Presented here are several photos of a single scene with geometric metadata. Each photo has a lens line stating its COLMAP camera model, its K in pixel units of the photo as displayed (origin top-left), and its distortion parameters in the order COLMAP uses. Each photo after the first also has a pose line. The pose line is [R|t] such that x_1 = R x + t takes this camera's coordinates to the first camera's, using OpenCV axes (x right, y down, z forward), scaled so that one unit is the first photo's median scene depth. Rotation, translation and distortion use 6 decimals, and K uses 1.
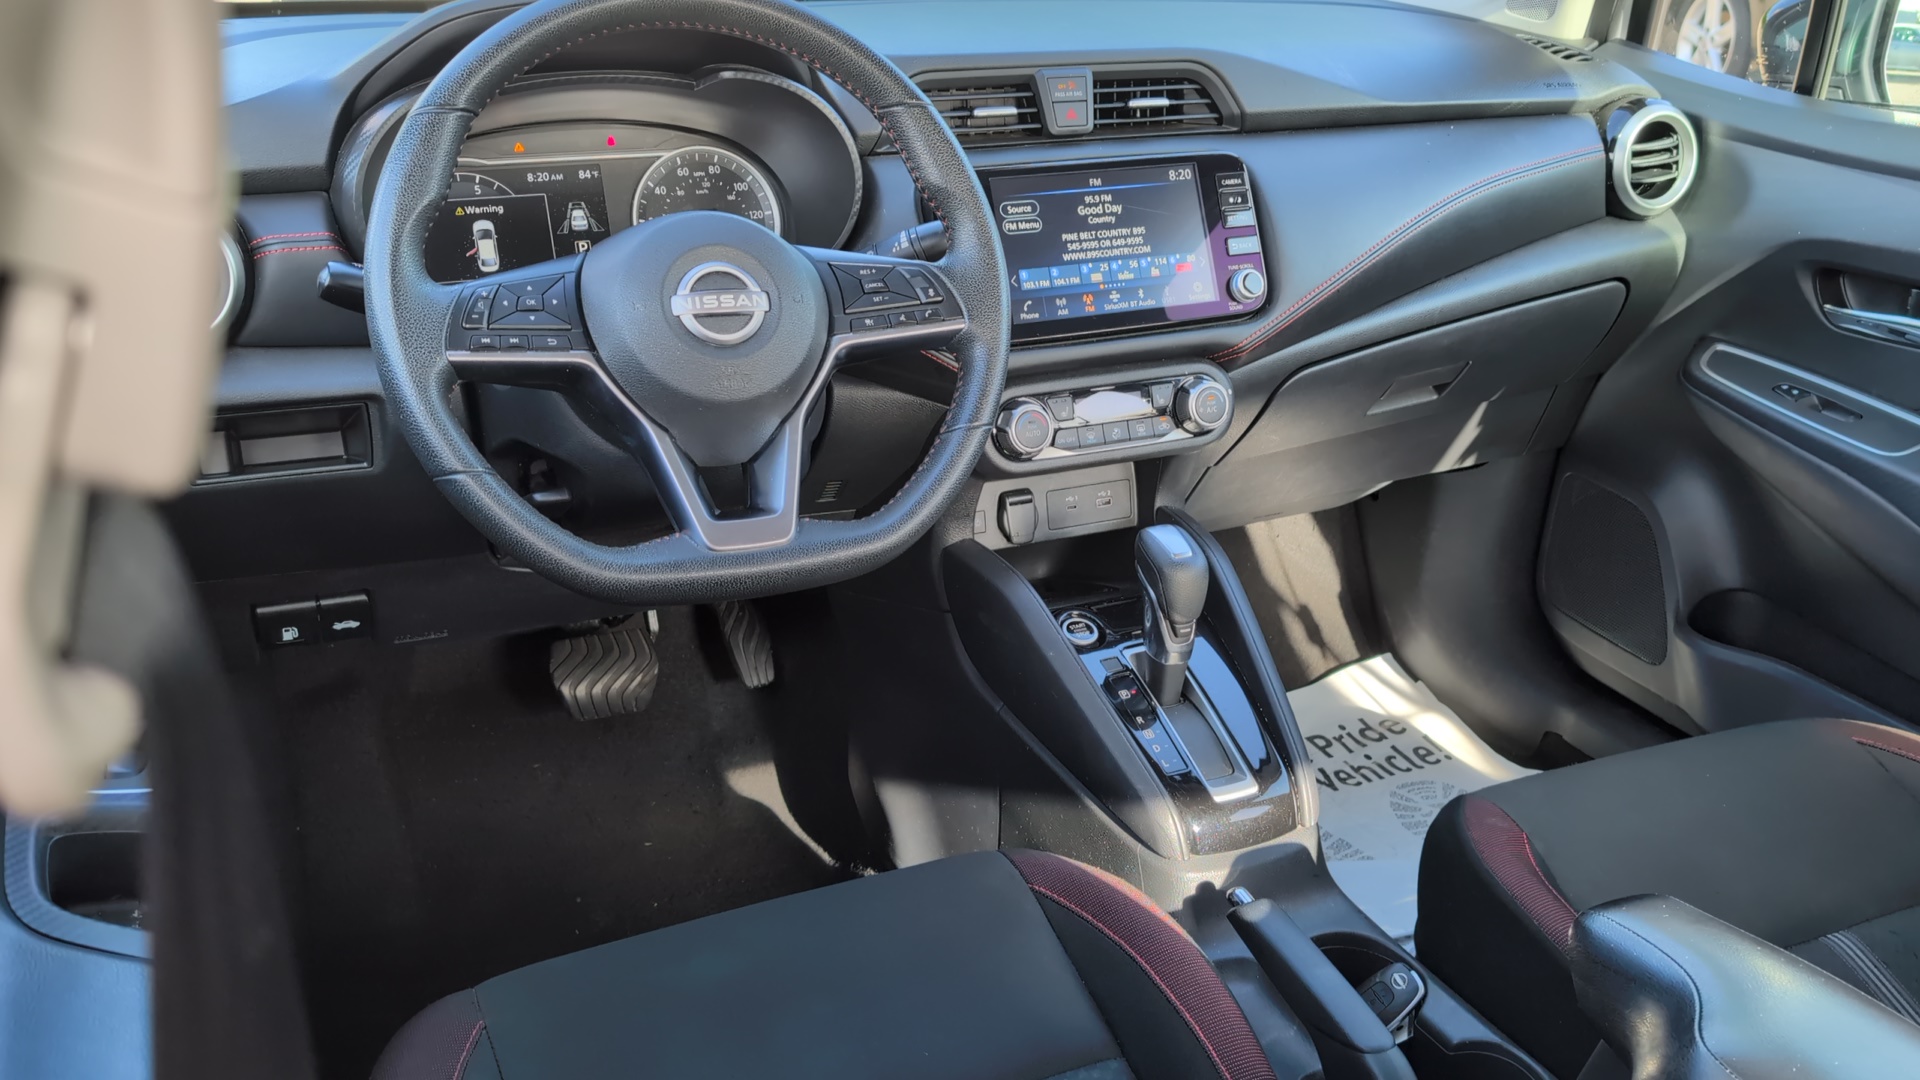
lens RADIAL K [[1595.2, 0, 960.0], [0, 1595.2, 540.0], [0, 0, 1]] dist [0.002663, -0.004458]
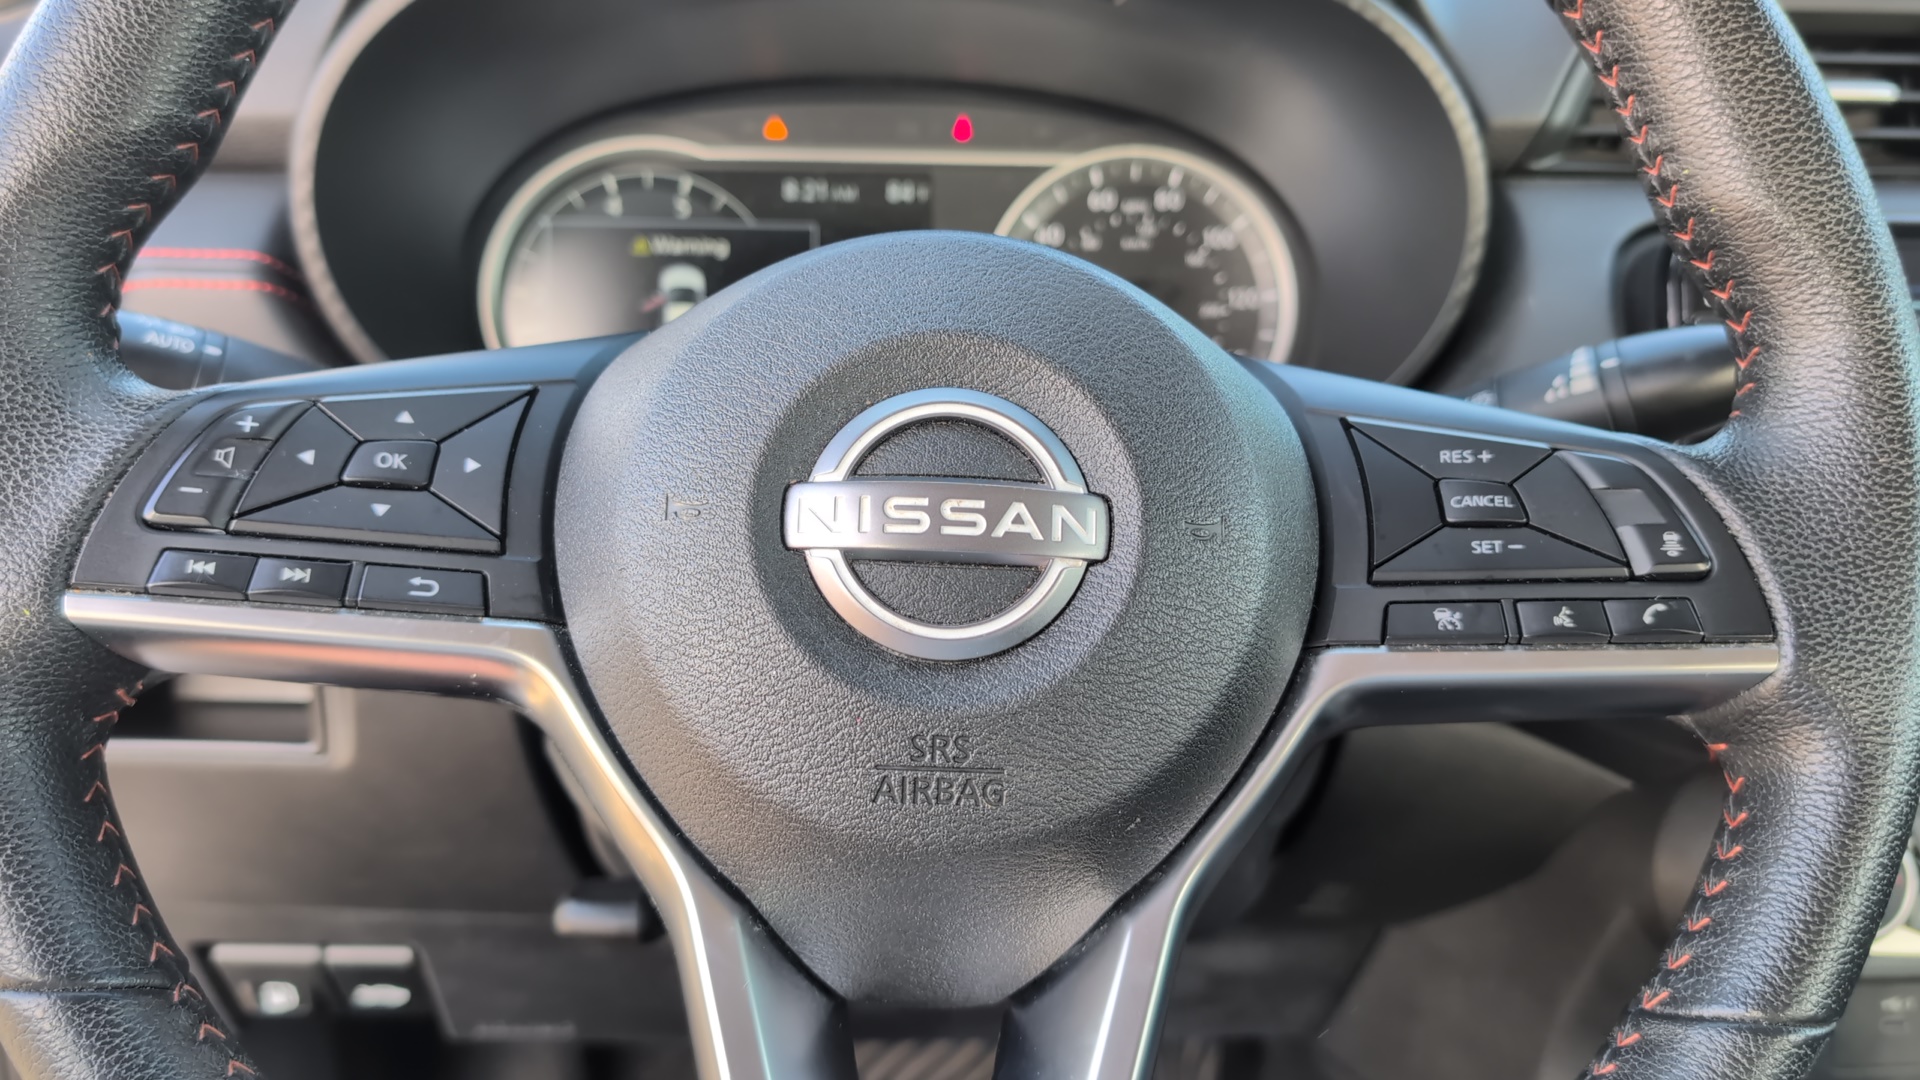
lens RADIAL K [[1595.2, 0, 960.0], [0, 1595.2, 540.0], [0, 0, 1]] dist [0.002663, -0.004458]
pose [[0.926864, 0.116725, -0.356788, -0.029545], [-0.143391, 0.988446, -0.049127, -0.101171], [0.346931, 0.096694, 0.932893, 0.556136]]
